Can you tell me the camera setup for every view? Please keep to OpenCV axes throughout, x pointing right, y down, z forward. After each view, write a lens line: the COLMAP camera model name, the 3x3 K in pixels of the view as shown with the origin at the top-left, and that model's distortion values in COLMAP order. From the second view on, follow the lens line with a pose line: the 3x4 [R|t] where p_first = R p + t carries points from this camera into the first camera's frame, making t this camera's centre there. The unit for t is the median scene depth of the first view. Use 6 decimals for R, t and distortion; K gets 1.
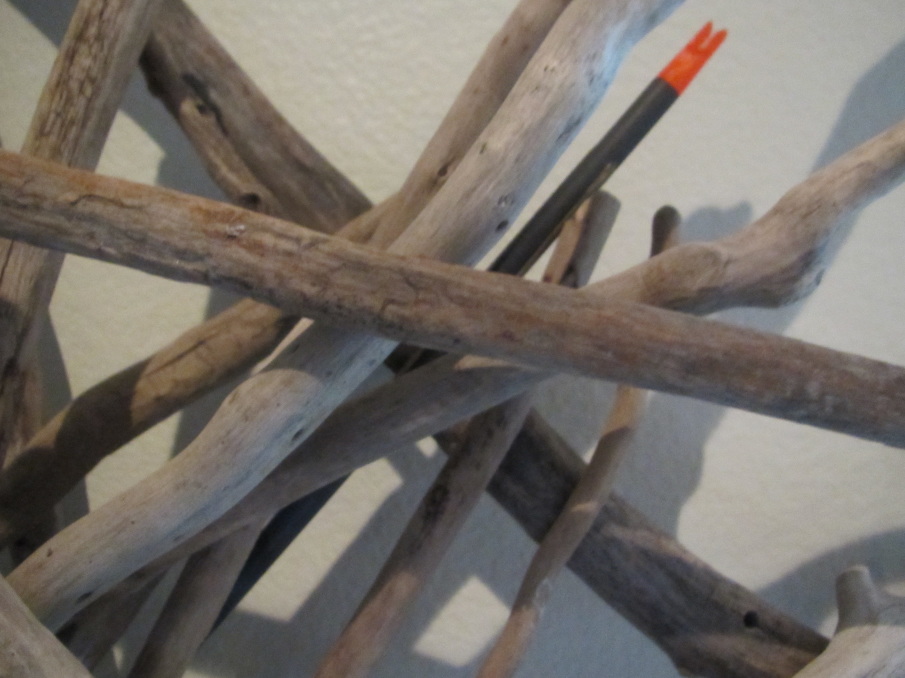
lens RADIAL K [[1001.3, 0, 451.6], [0, 1001.3, 338.8], [0, 0, 1]] dist [-0.060088, 0.000000]
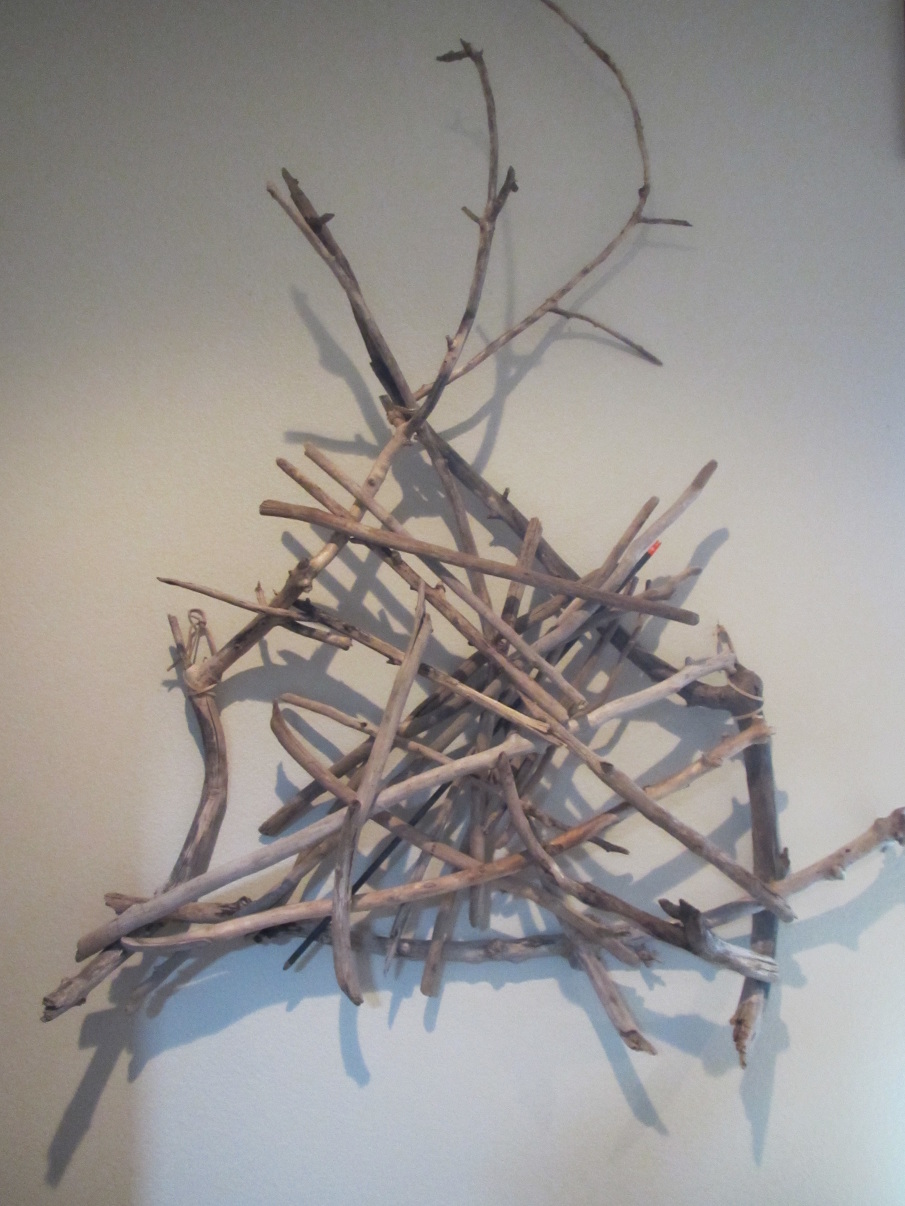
lens RADIAL K [[1334.3, 0, 453.2], [0, 1334.3, 603.0], [0, 0, 1]] dist [-0.060088, 0.000000]
pose [[0.999494, 0.007160, 0.030998, -0.913257], [-0.005978, 0.999259, -0.038032, 0.228389], [-0.031248, 0.037828, 0.998796, -5.319984]]
